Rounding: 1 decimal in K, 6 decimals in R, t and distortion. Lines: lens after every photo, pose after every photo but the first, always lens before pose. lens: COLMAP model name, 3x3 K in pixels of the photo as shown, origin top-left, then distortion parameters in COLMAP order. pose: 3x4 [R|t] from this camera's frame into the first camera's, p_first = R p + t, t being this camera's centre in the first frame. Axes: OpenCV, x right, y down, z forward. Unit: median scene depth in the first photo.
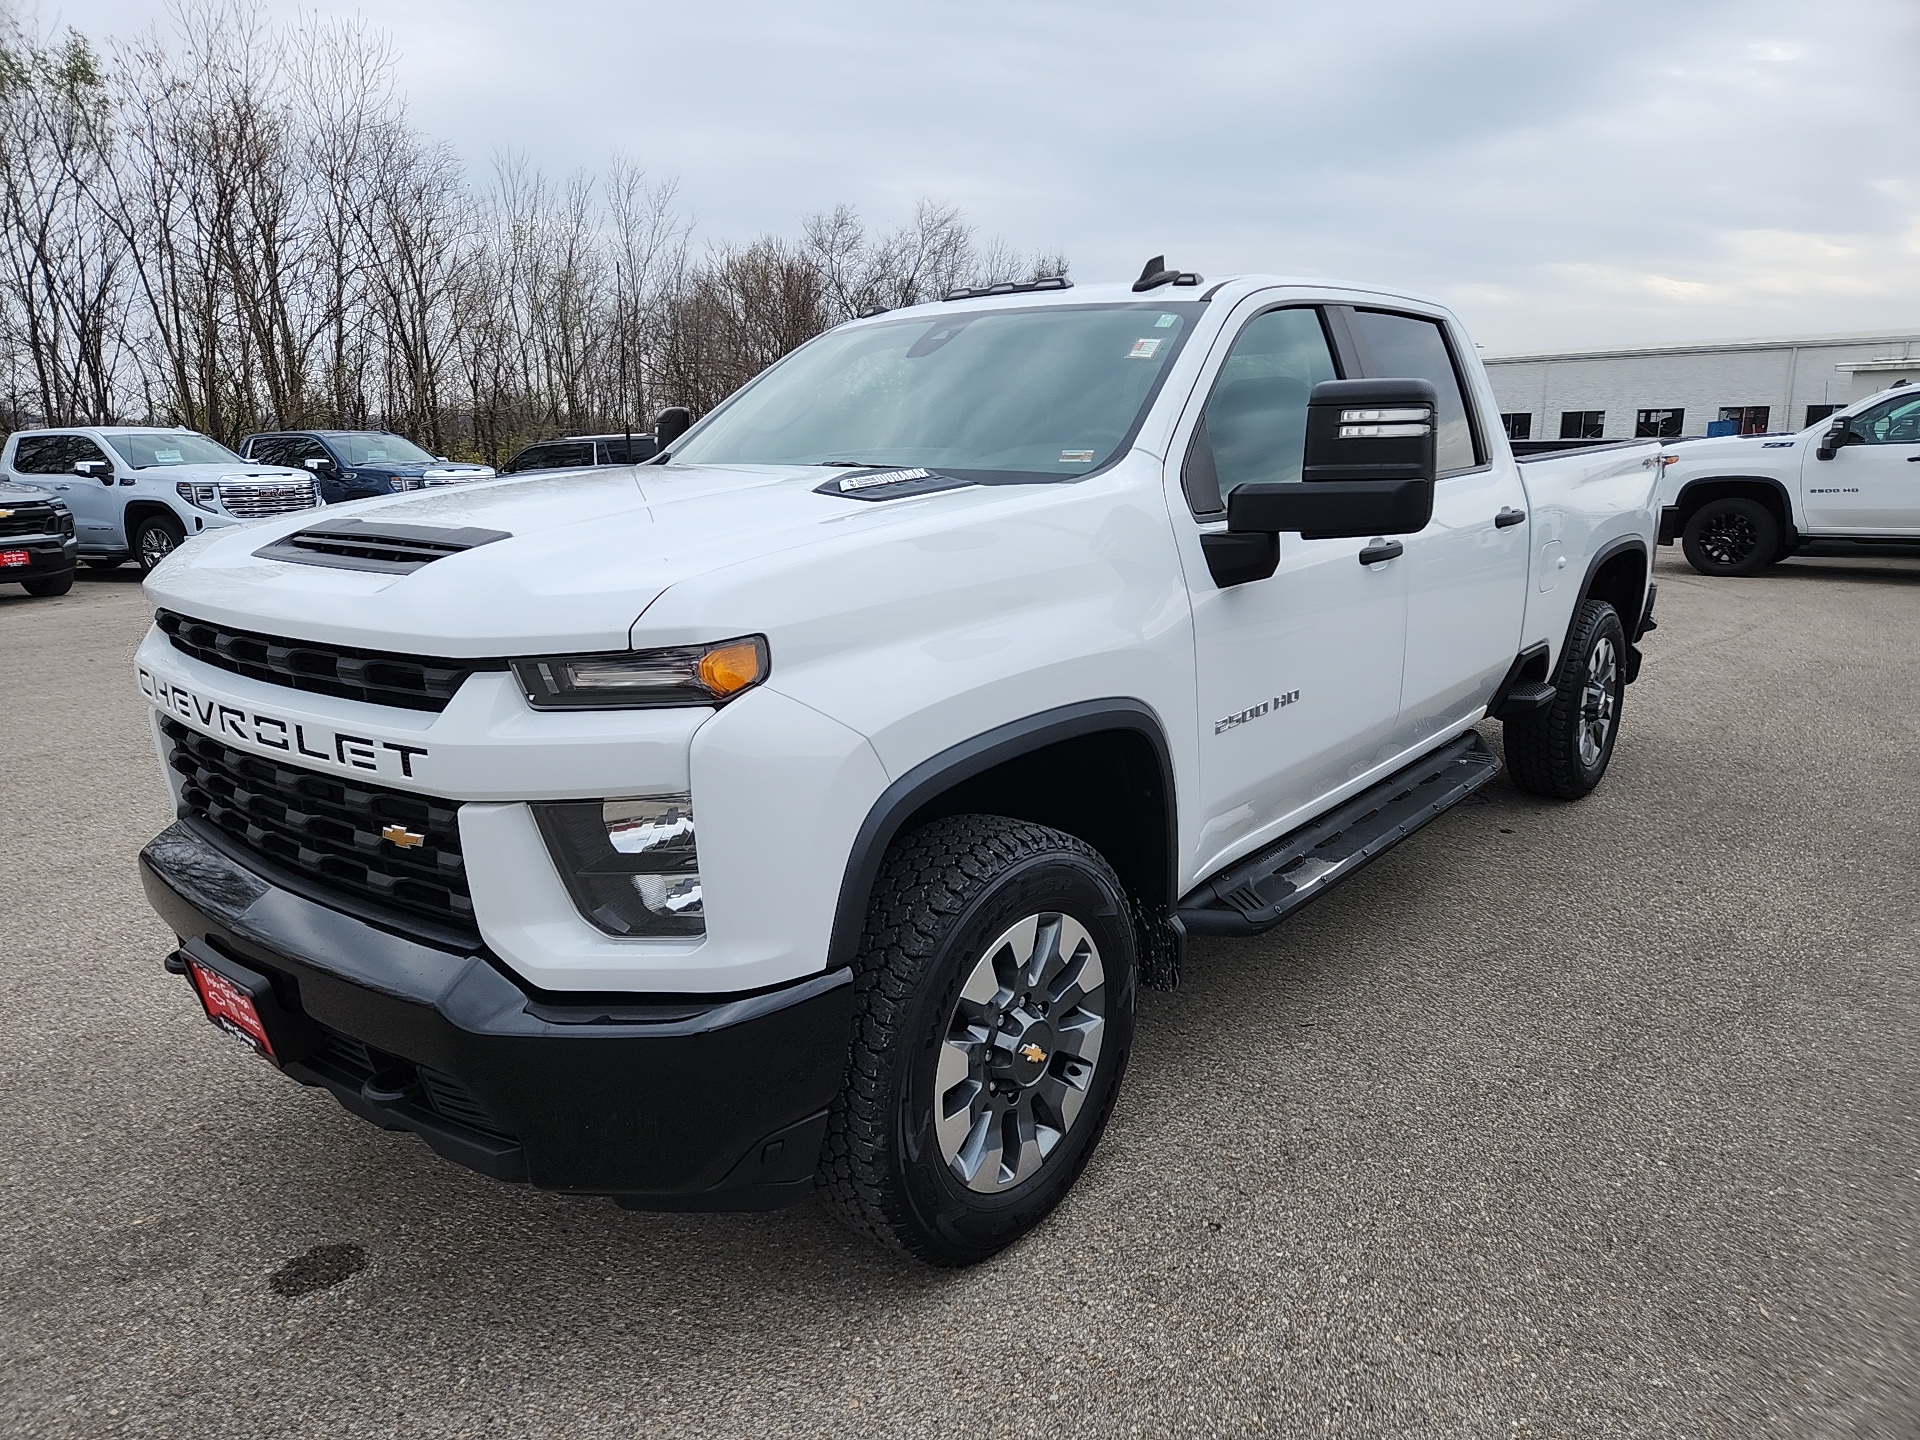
lens RADIAL K [[1280.5, 0, 940.6], [0, 1280.5, 724.1], [0, 0, 1]] dist [0.061505, -0.037327]
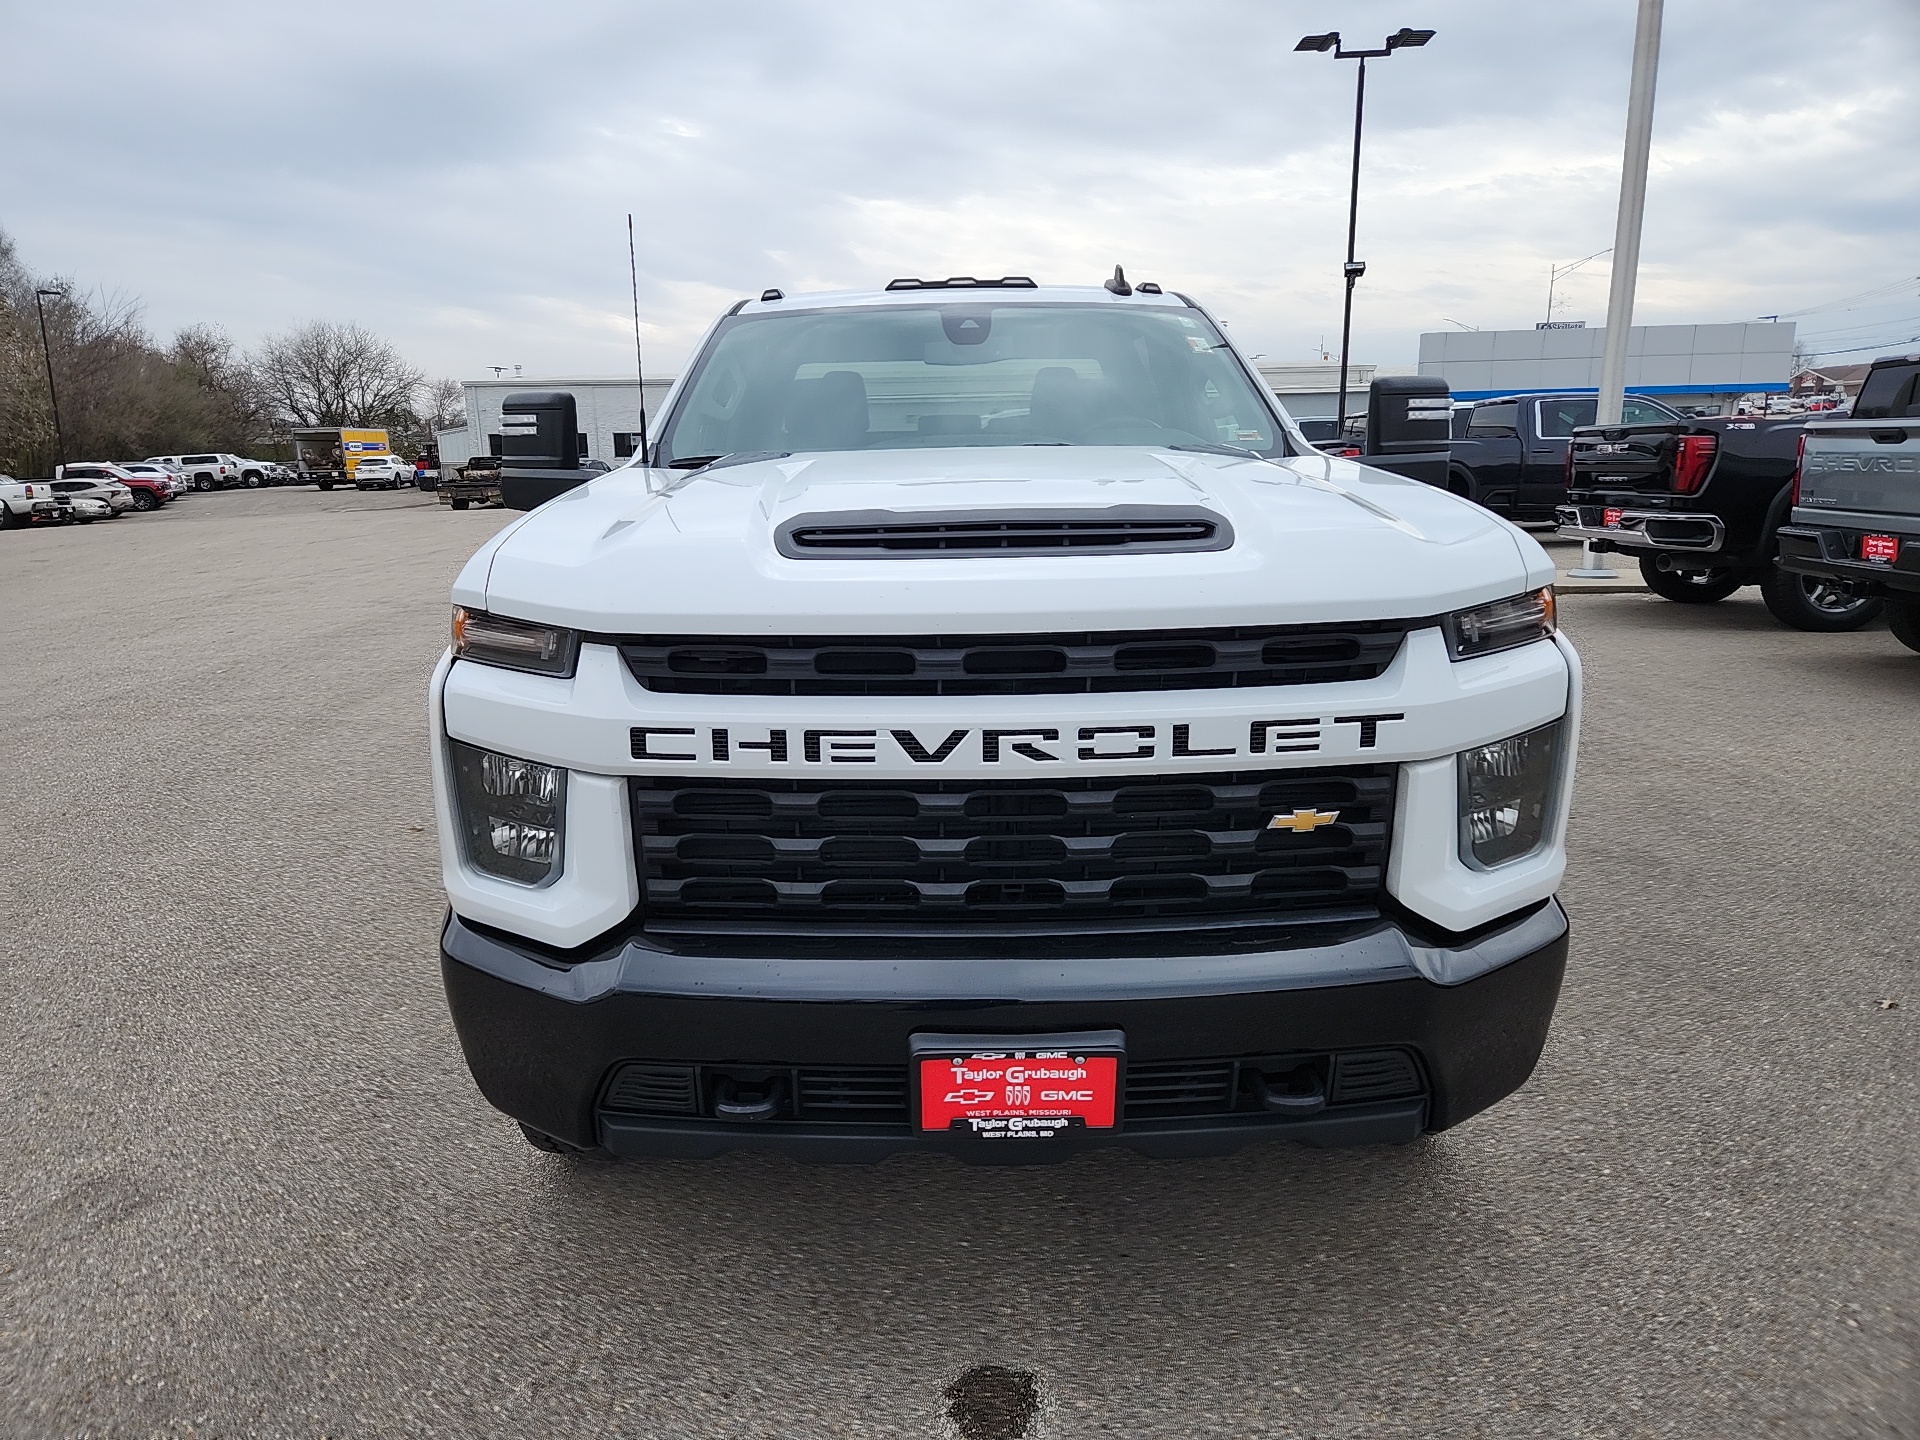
lens RADIAL K [[1280.5, 0, 940.6], [0, 1280.5, 724.1], [0, 0, 1]] dist [0.061505, -0.037327]
pose [[0.750761, -0.142762, 0.644963, -0.979804], [0.152290, 0.987472, 0.041306, -0.050025], [-0.642780, 0.067211, 0.763097, 0.360046]]
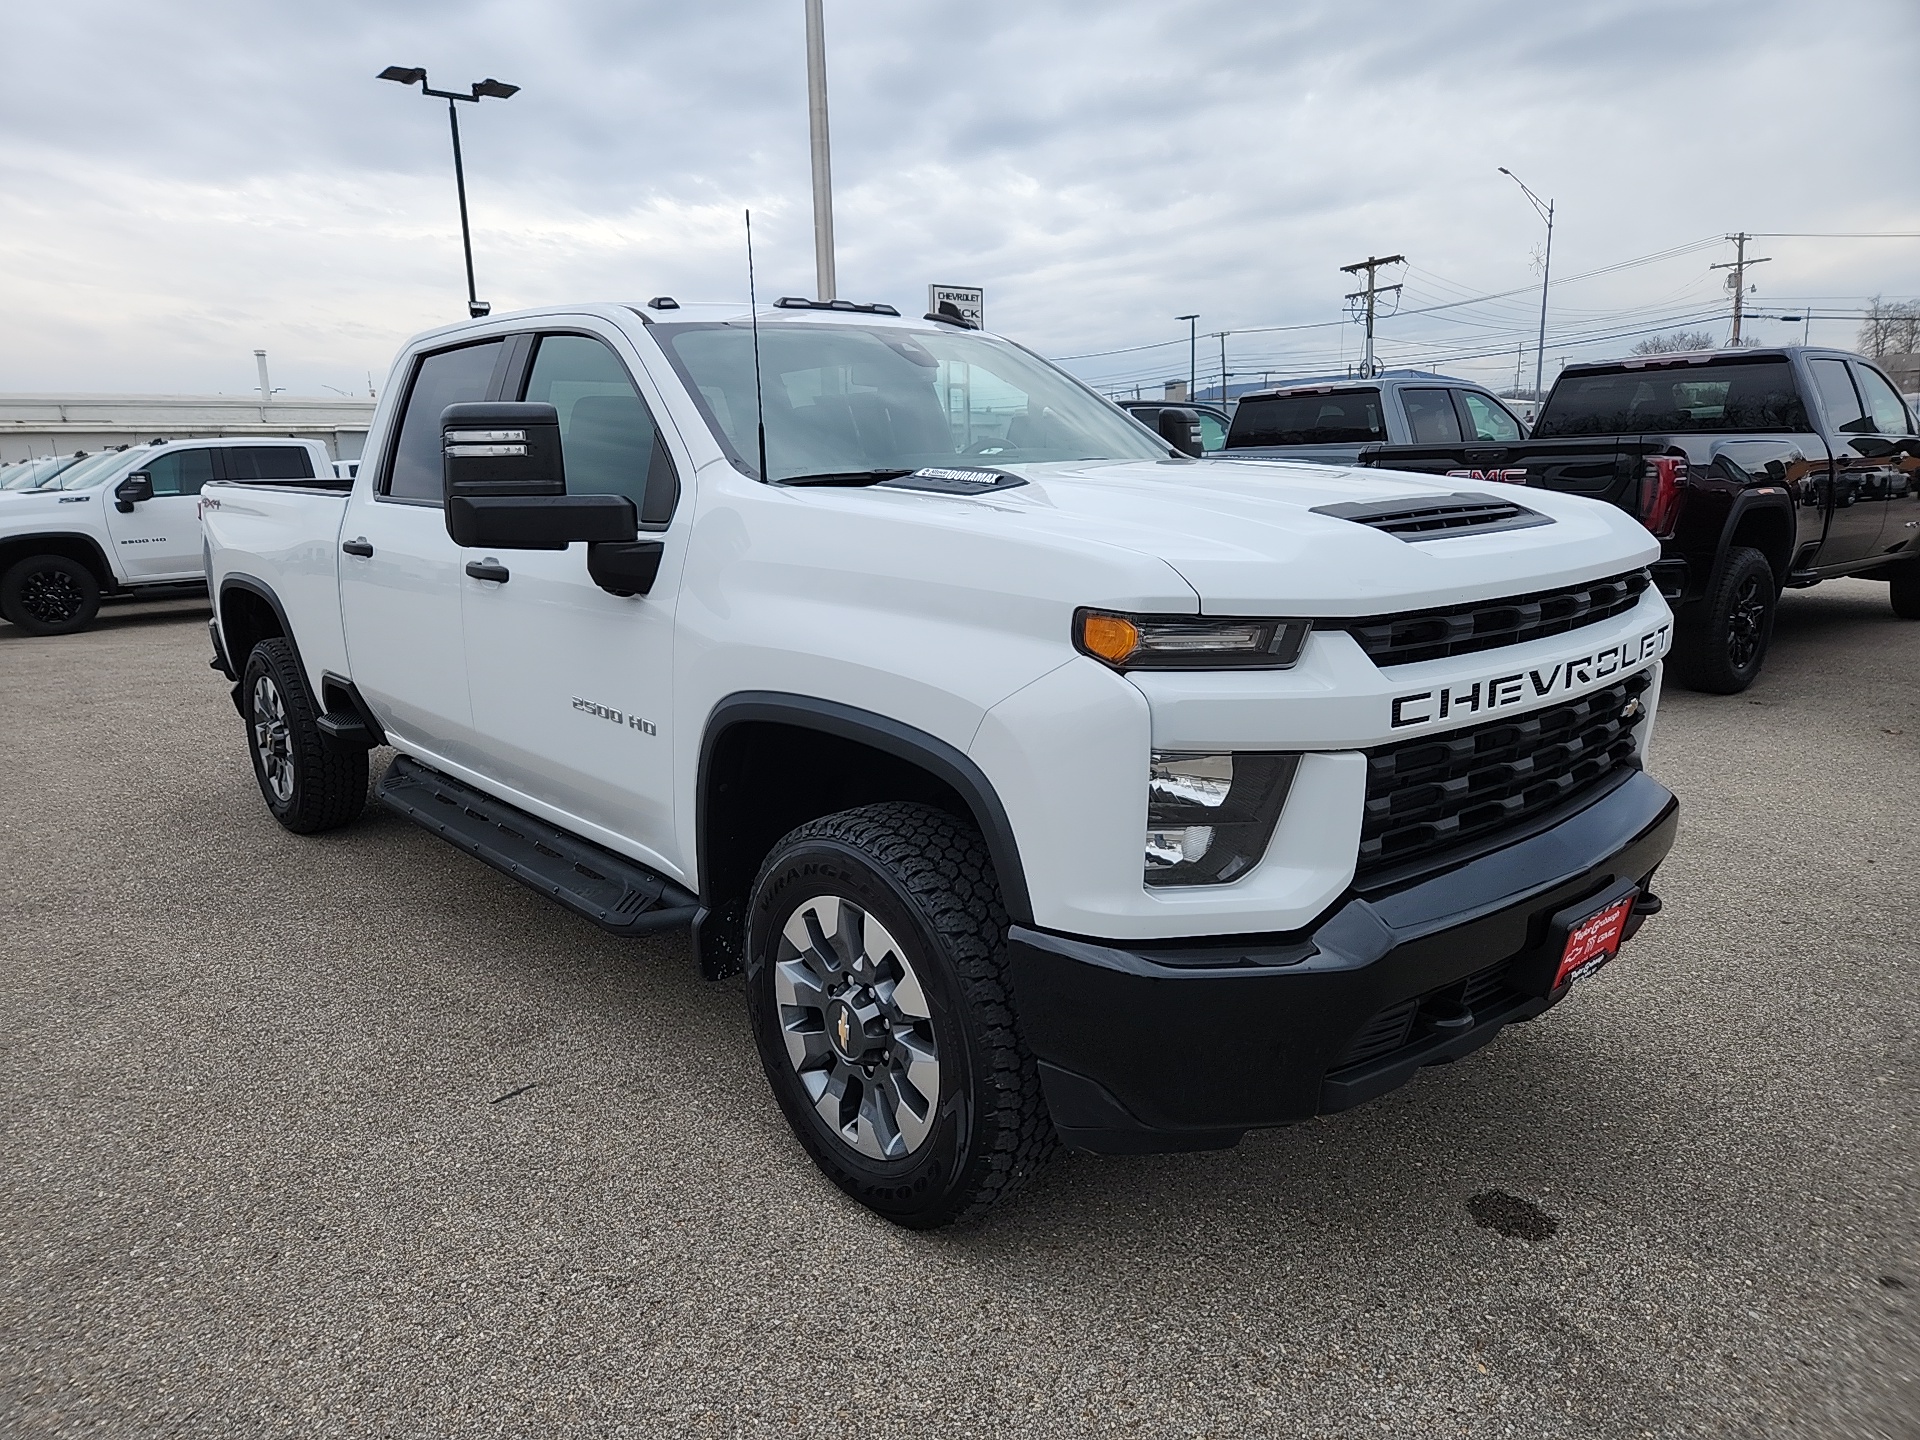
lens RADIAL K [[1280.5, 0, 940.6], [0, 1280.5, 724.1], [0, 0, 1]] dist [0.061505, -0.037327]
pose [[0.127400, -0.191689, 0.973152, -1.468690], [0.243603, 0.957142, 0.156644, -0.226823], [-0.961471, 0.217106, 0.168636, 1.180448]]
